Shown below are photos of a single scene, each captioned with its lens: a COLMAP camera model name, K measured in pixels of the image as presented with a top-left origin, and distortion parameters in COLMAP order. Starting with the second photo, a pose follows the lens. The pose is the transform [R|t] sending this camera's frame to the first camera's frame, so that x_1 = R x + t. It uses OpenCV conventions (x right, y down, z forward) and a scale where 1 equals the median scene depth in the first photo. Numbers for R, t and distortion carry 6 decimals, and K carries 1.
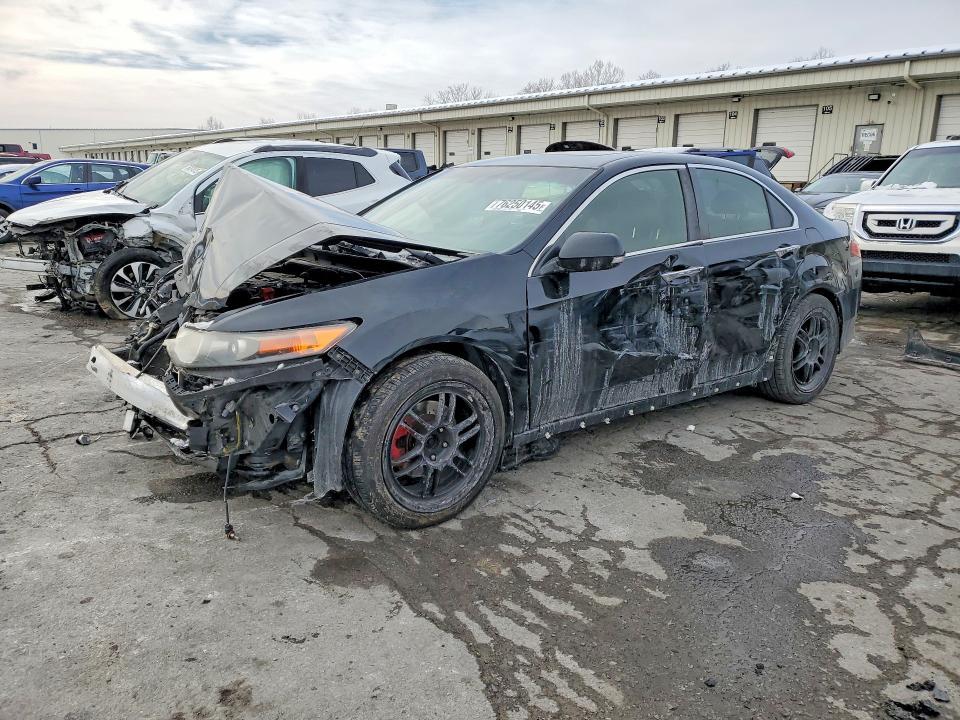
lens RADIAL K [[725.3, 0, 480.0], [0, 725.3, 360.0], [0, 0, 1]] dist [0.013643, 0.001009]
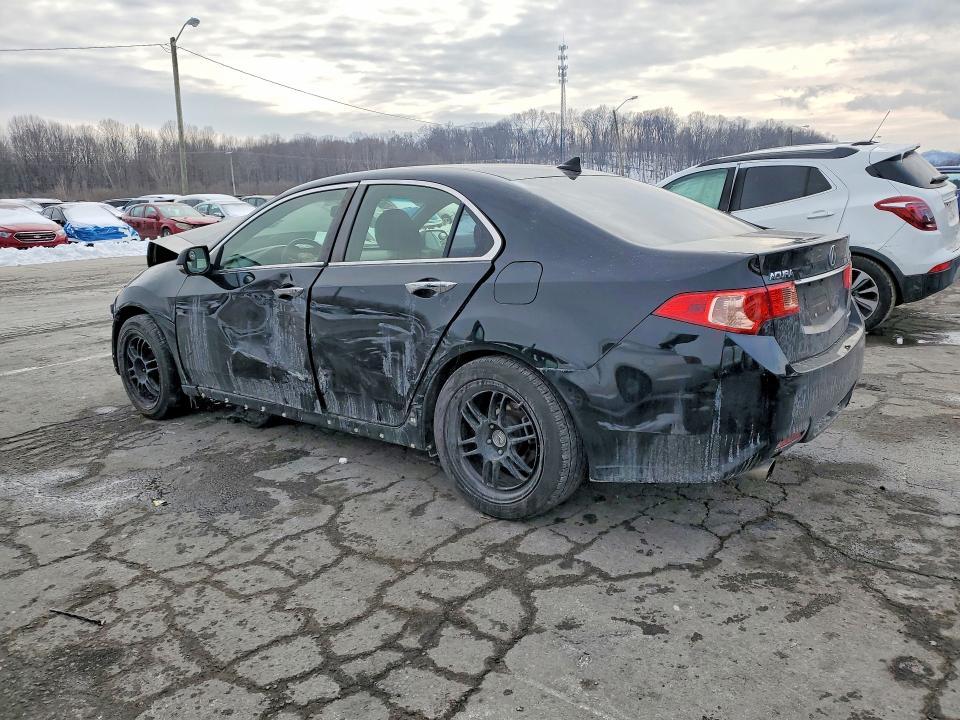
lens RADIAL K [[725.3, 0, 480.0], [0, 725.3, 360.0], [0, 0, 1]] dist [0.013643, 0.001009]
pose [[0.229242, 0.172476, -0.957967, 1.232601], [-0.183927, 0.974121, 0.131371, -0.193075], [0.955834, 0.146080, 0.255033, 0.930237]]
